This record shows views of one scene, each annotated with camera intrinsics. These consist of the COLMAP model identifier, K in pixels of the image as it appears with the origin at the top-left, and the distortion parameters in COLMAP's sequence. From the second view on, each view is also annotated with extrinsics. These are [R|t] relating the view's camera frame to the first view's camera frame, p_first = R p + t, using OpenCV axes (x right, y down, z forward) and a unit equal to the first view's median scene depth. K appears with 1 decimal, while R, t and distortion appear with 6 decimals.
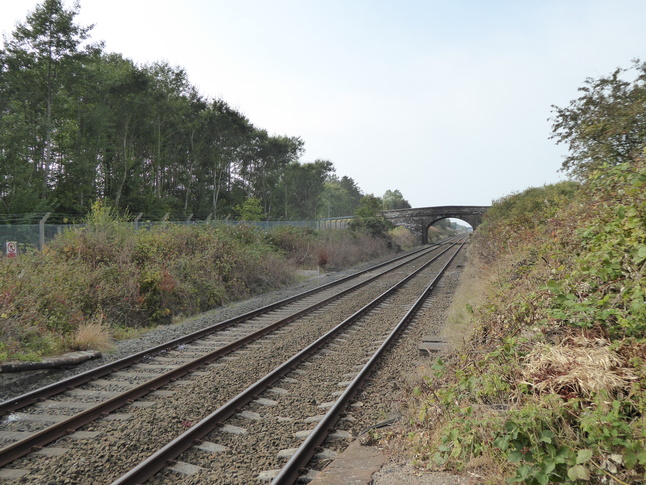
lens RADIAL K [[601.4, 0, 323.7], [0, 601.4, 240.4], [0, 0, 1]] dist [0.079582, 0.000000]
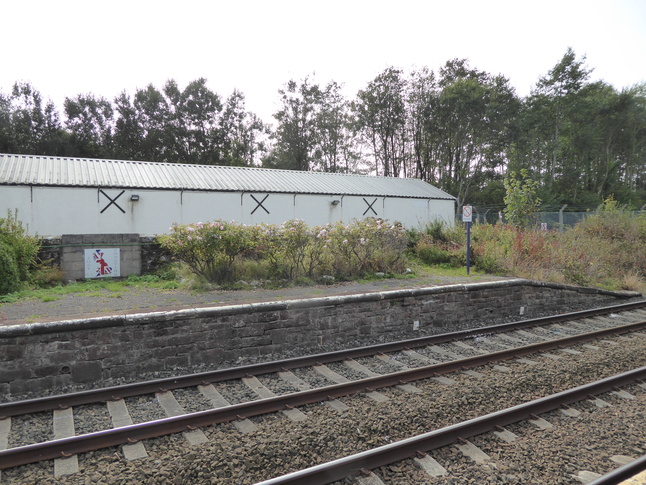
lens RADIAL K [[468.4, 0, 323.5], [0, 468.4, 247.5], [0, 0, 1]] dist [-0.026873, 0.019574]
pose [[0.710435, 0.082880, -0.698865, -0.041185], [-0.039332, 0.996165, 0.078155, -0.002354], [0.702663, -0.028036, 0.710971, -0.199175]]
